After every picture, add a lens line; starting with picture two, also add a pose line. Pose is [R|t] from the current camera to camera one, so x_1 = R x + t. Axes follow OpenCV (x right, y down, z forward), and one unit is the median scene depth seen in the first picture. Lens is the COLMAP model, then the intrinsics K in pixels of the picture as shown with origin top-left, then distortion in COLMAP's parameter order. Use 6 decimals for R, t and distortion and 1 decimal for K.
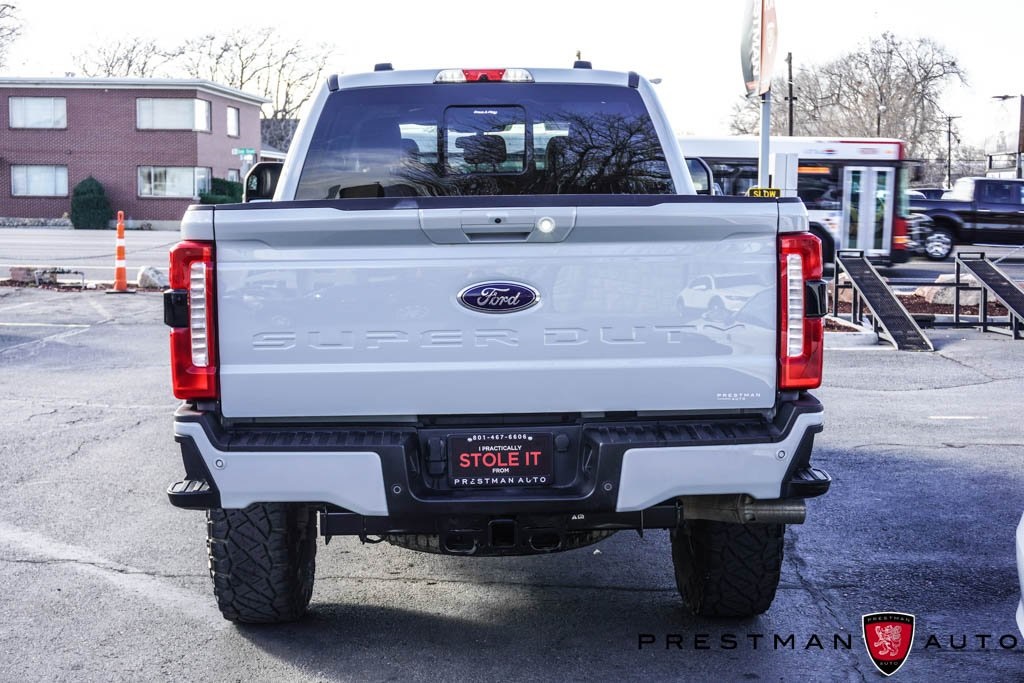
lens RADIAL K [[1490.7, 0, 512.0], [0, 1490.7, 341.5], [0, 0, 1]] dist [-0.000045, 0.027063]
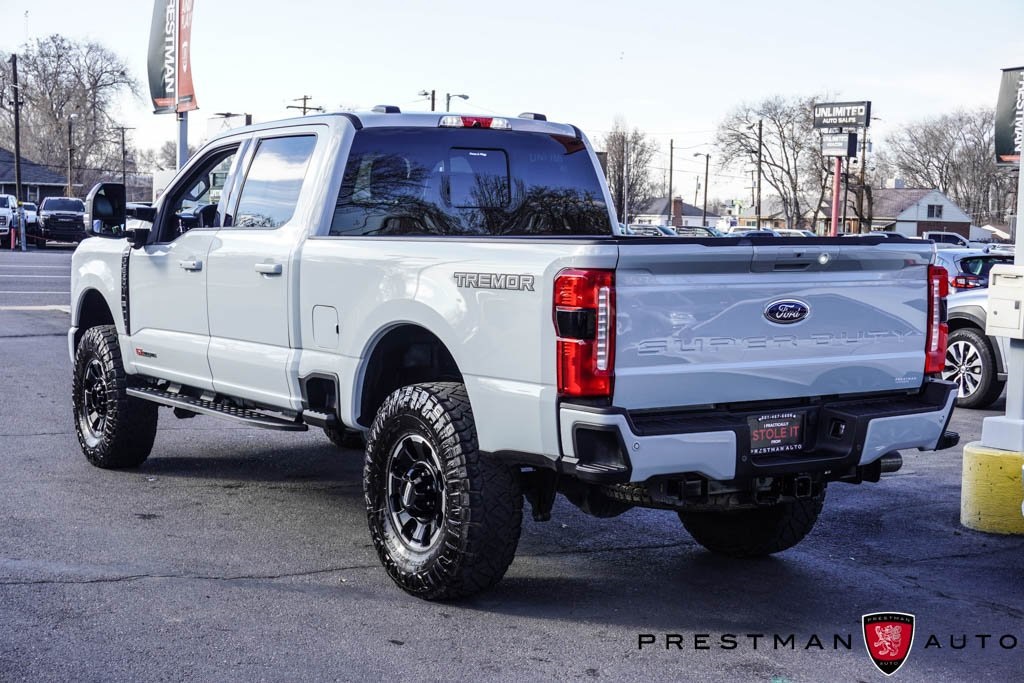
lens RADIAL K [[1568.4, 0, 512.0], [0, 1568.4, 341.5], [0, 0, 1]] dist [0.010080, 0.052938]
pose [[0.849850, -0.020310, 0.526634, -0.946521], [0.026434, 0.999642, -0.004105, -0.003547], [-0.526362, 0.017410, 0.850082, -0.071582]]
